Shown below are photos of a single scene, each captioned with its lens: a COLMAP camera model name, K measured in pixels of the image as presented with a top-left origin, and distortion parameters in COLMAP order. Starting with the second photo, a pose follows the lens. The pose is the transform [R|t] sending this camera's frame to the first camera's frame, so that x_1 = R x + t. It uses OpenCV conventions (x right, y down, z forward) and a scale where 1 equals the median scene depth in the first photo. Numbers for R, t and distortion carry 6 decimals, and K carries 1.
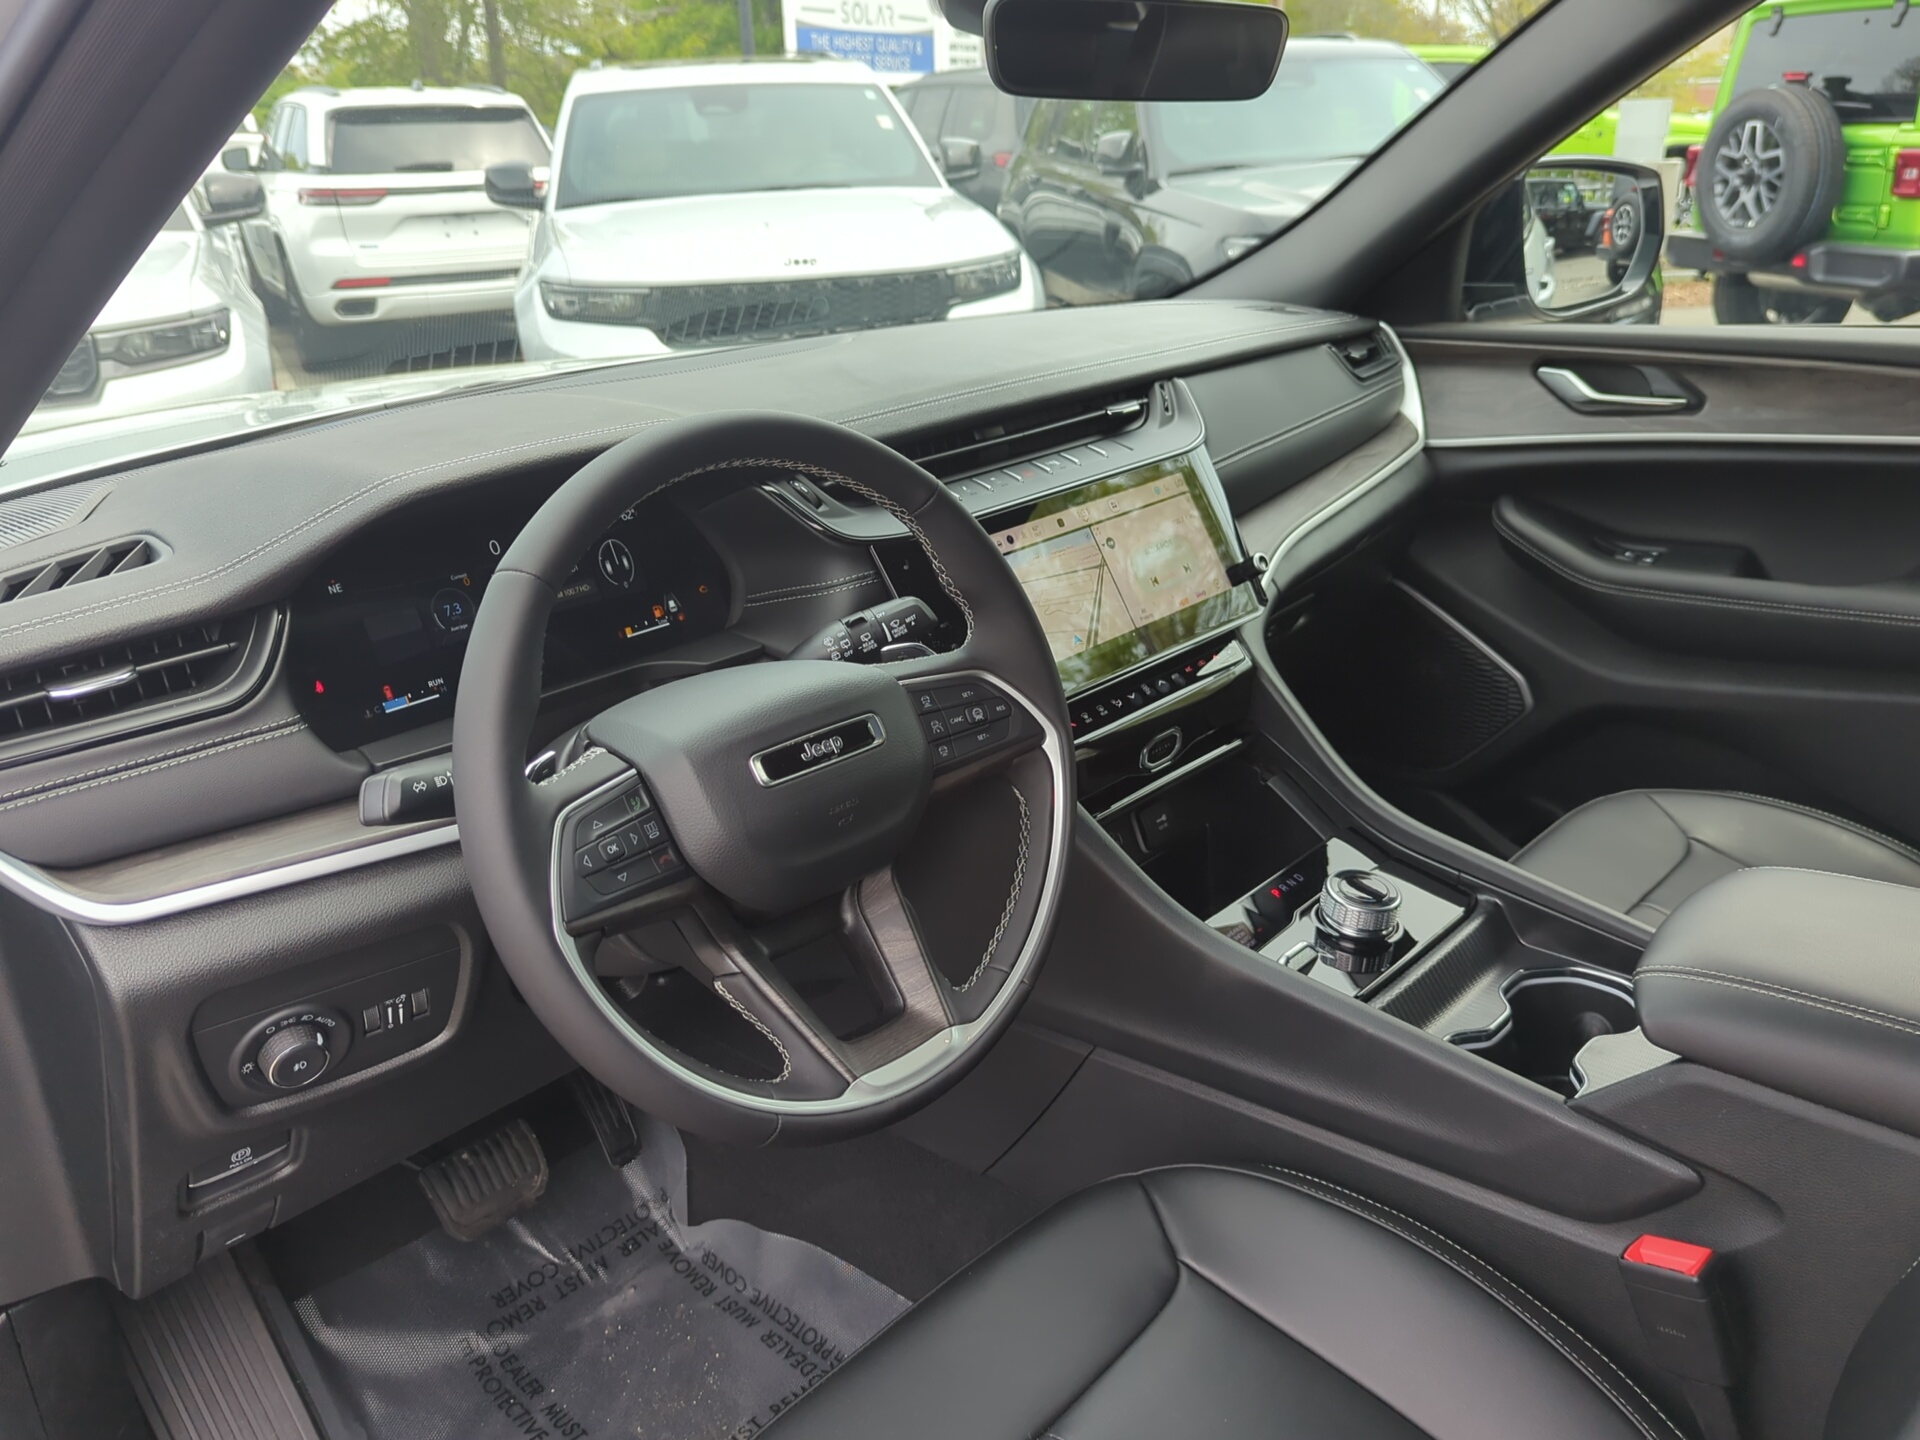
lens RADIAL K [[1553.6, 0, 988.9], [0, 1553.6, 701.5], [0, 0, 1]] dist [0.063095, -0.066740]
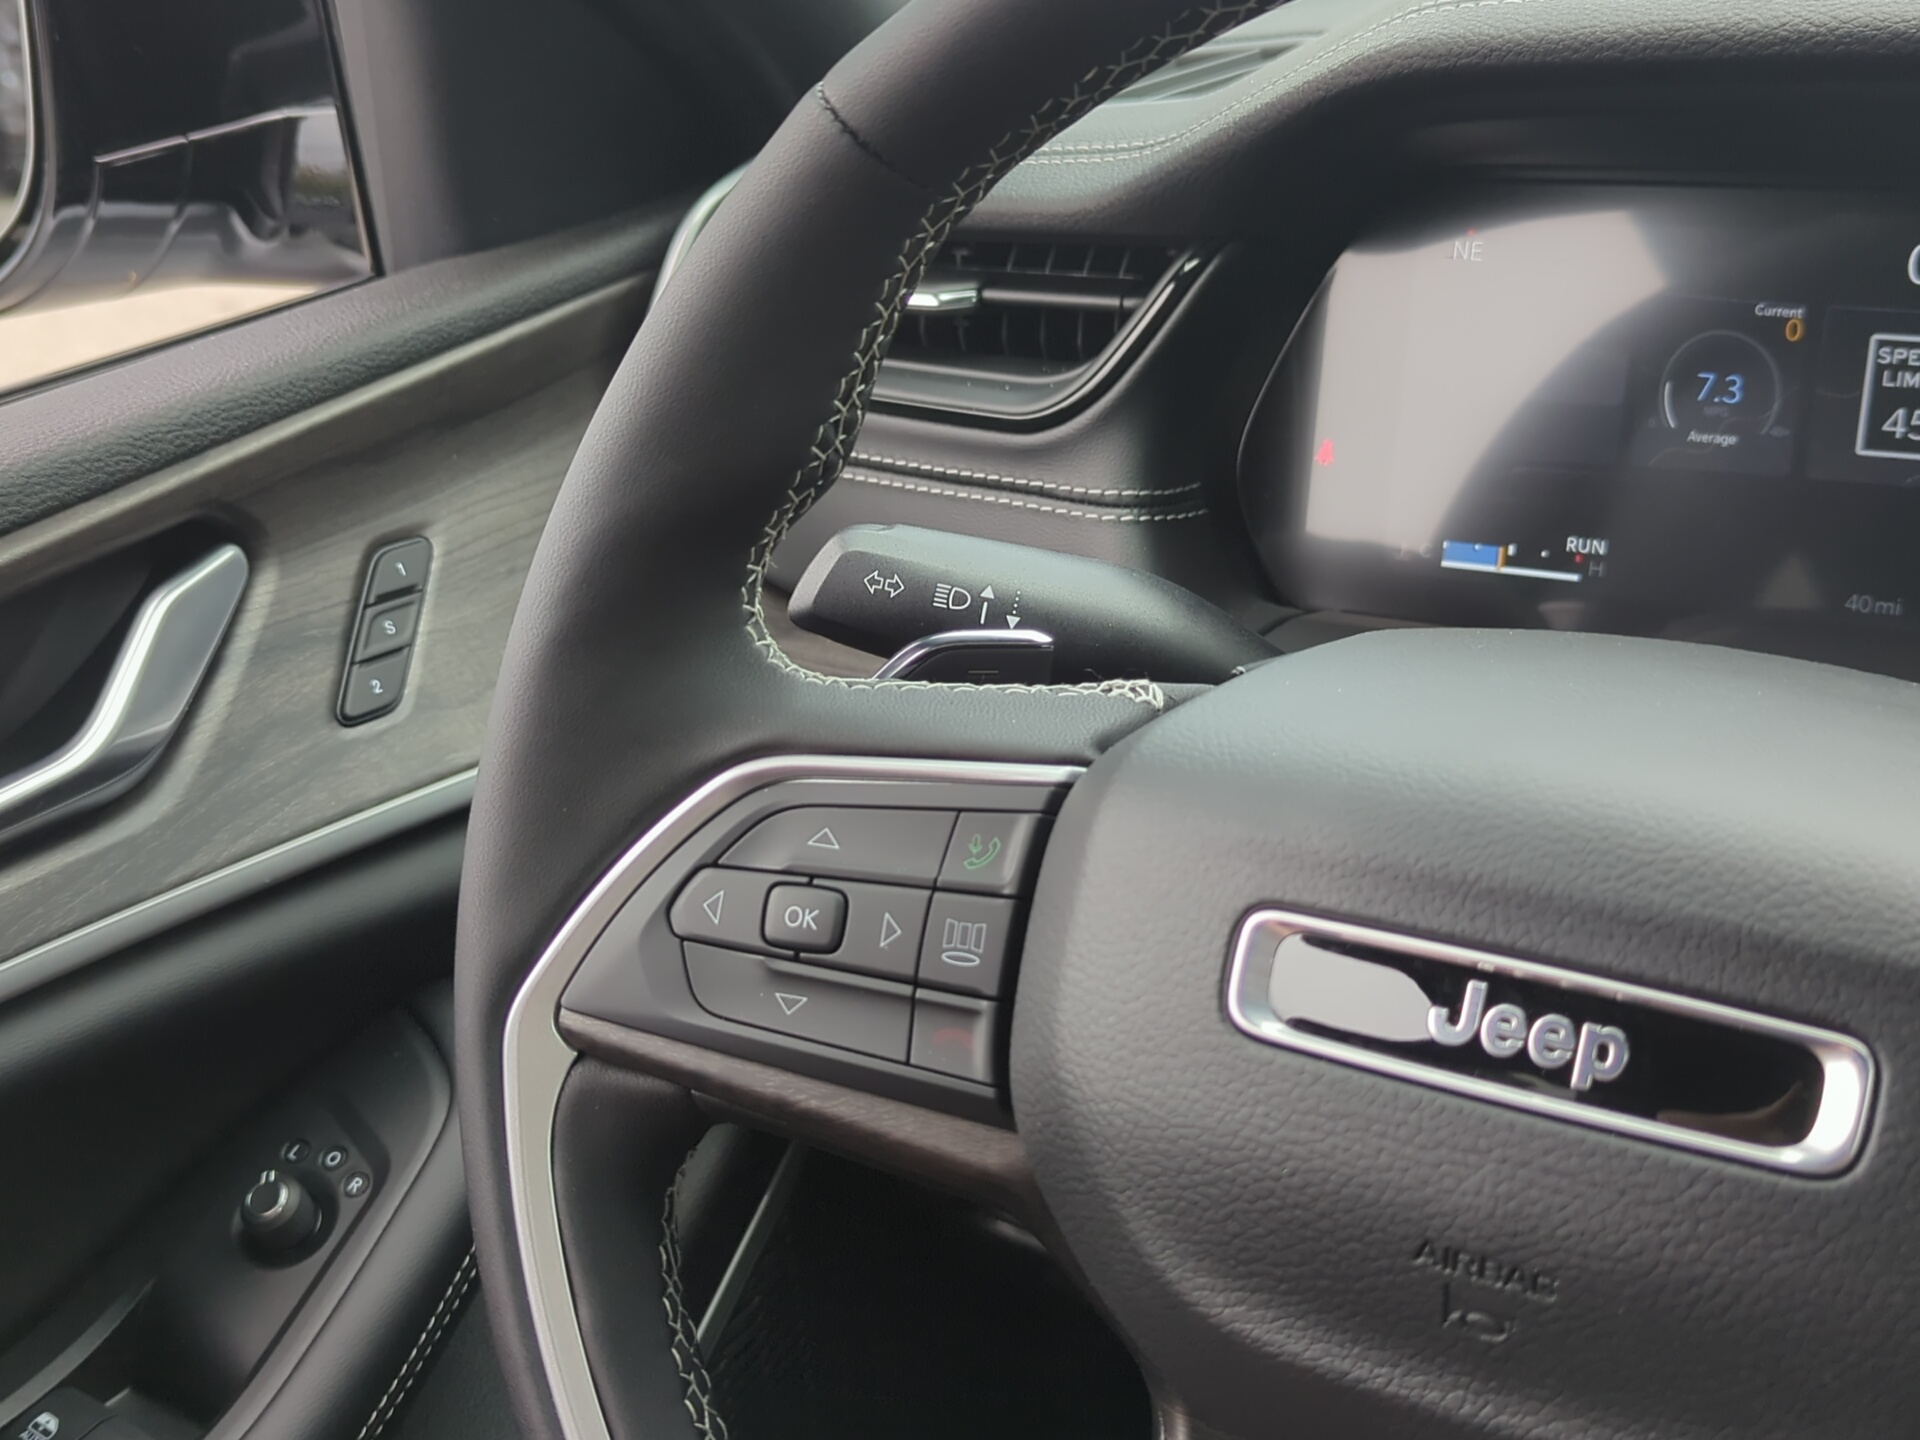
lens RADIAL K [[2319.2, 0, 986.3], [0, 2319.2, 680.4], [0, 0, 1]] dist [0.022591, 0.000000]
pose [[0.214473, 0.430790, -0.876597, 0.026061], [-0.259128, 0.890416, 0.374182, -0.028784], [0.941729, 0.146899, 0.302600, 0.119656]]
